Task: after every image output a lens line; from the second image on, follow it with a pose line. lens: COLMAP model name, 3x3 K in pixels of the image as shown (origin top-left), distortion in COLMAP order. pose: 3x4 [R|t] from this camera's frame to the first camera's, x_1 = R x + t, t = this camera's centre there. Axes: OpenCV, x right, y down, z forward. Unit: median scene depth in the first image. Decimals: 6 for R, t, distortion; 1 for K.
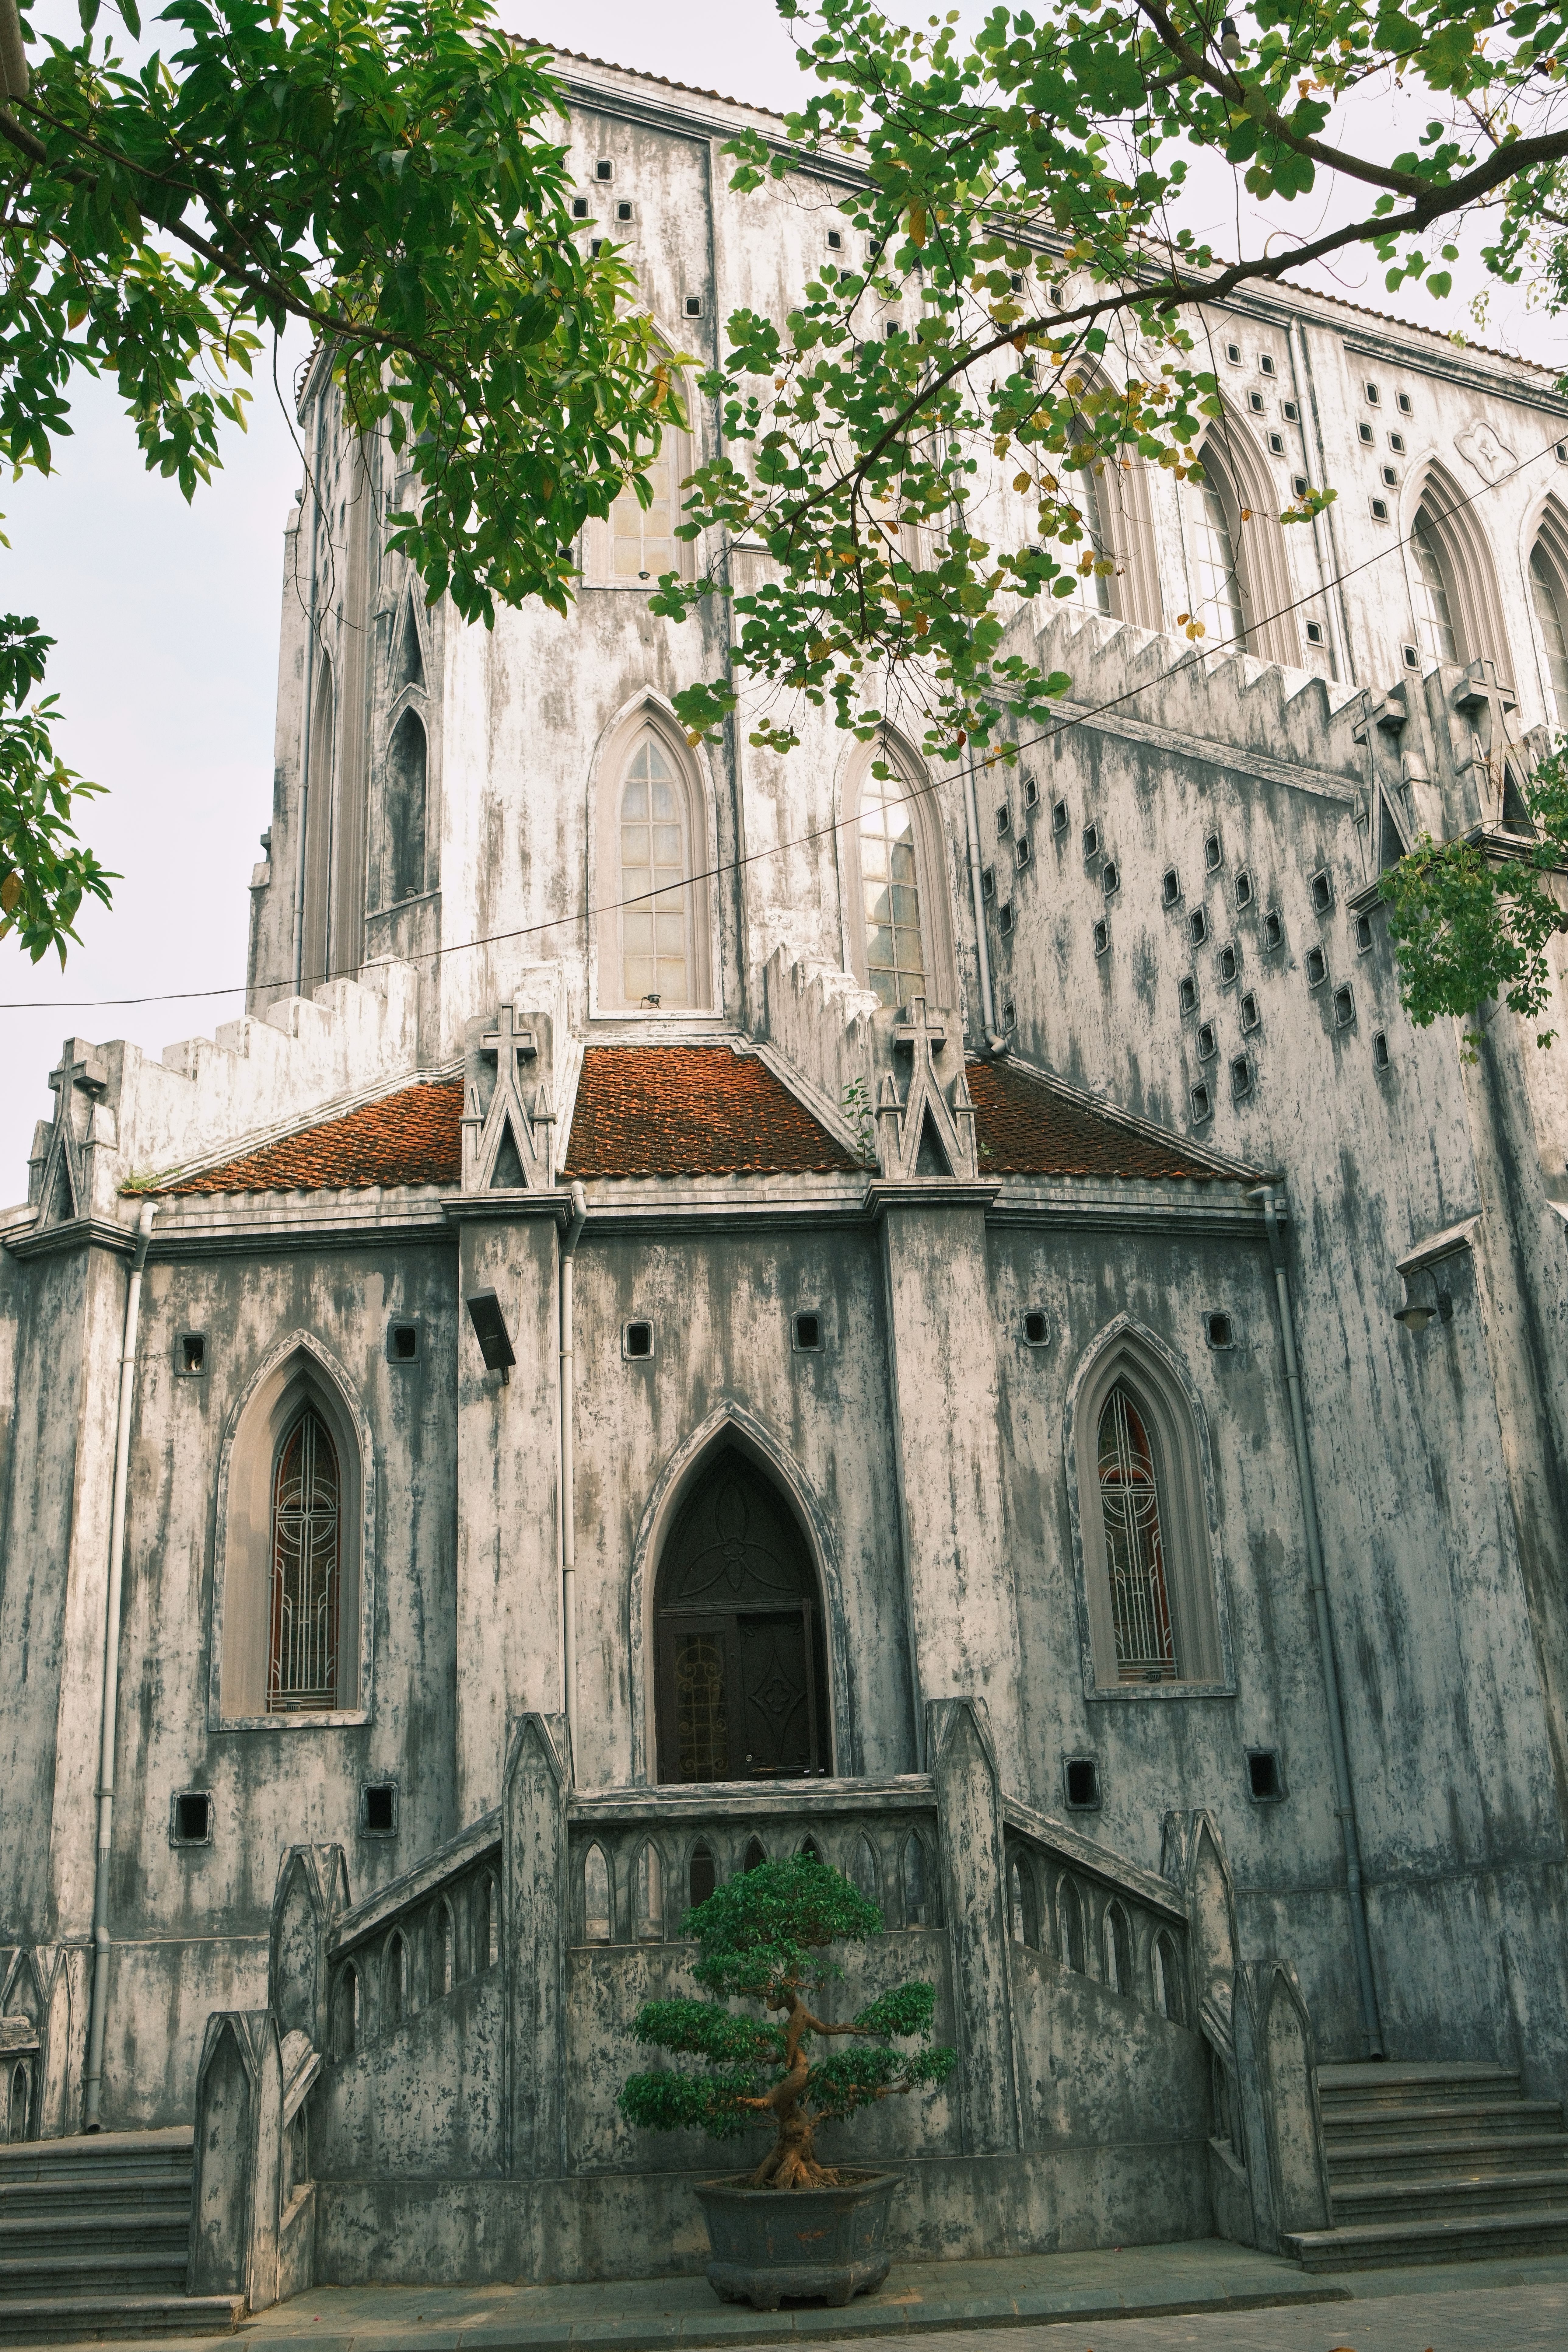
lens RADIAL K [[2260.1, 0, 784.0], [0, 2260.1, 1176.0], [0, 0, 1]] dist [-0.072202, 0.176362]
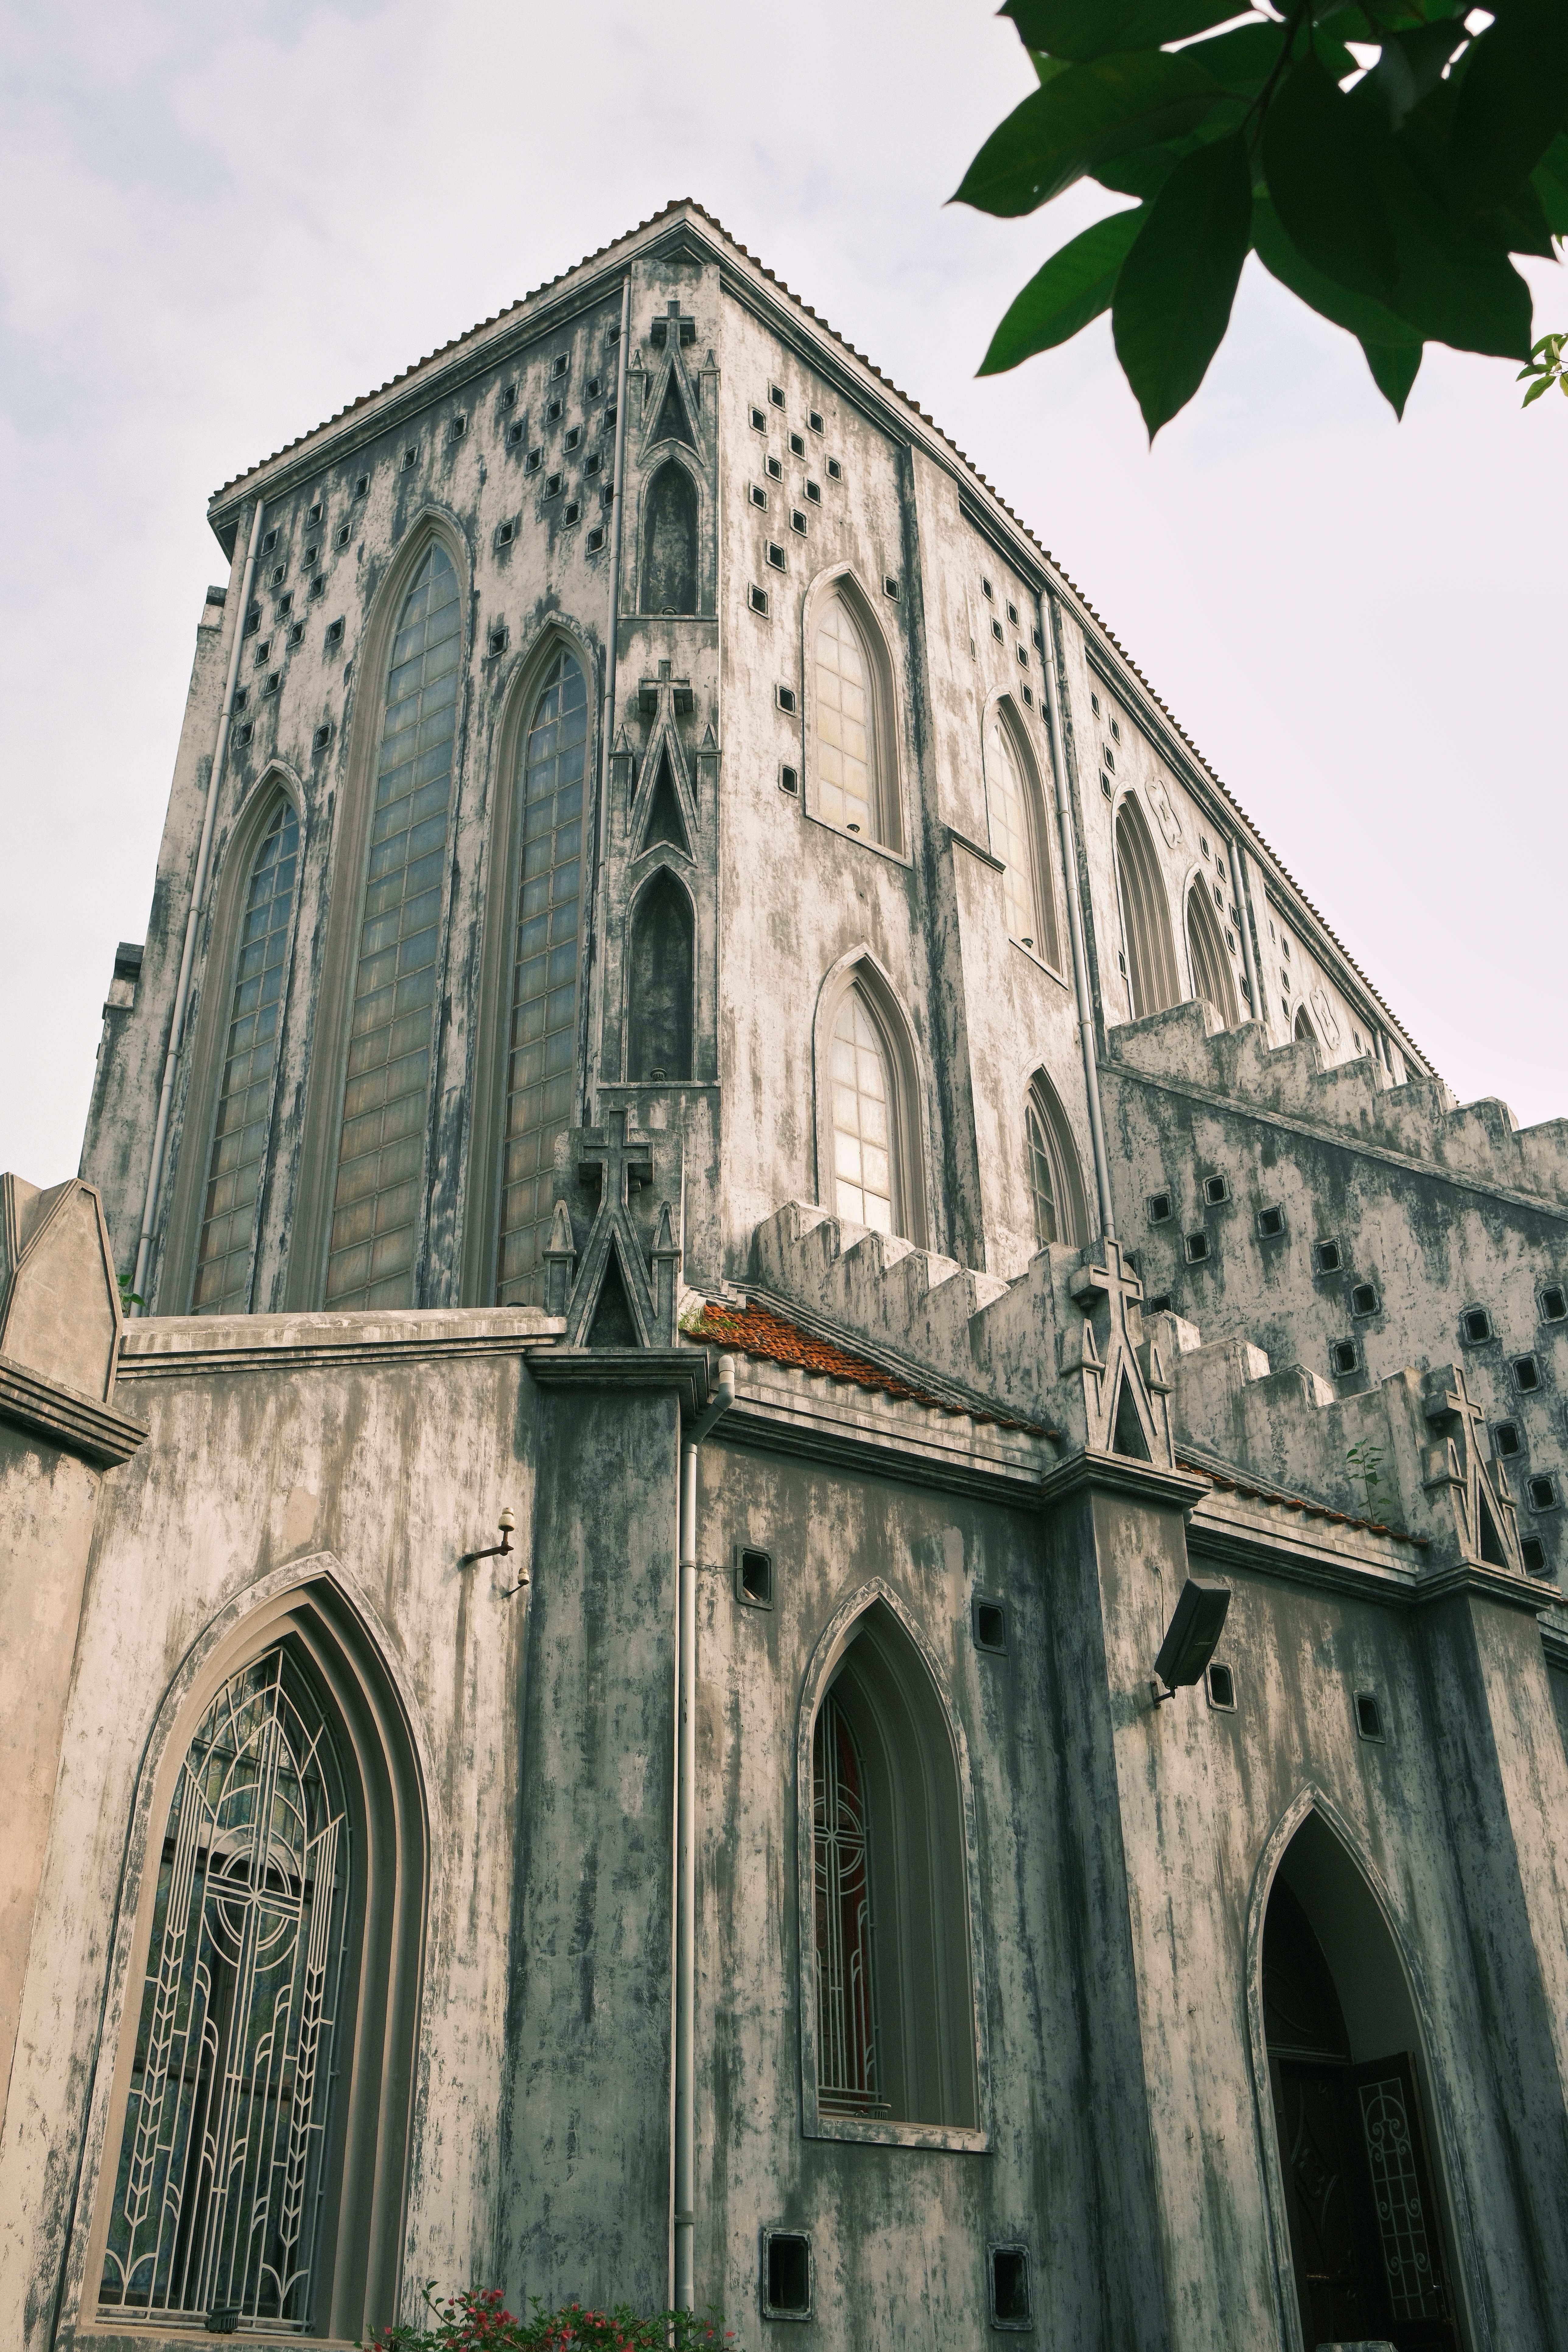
lens RADIAL K [[2260.1, 0, 784.0], [0, 2260.1, 1176.0], [0, 0, 1]] dist [-0.072202, 0.176362]
pose [[0.852289, 0.304745, 0.425127, -0.598013], [-0.206954, 0.942894, -0.260998, 0.143997], [-0.480388, 0.134464, 0.866687, 0.360844]]
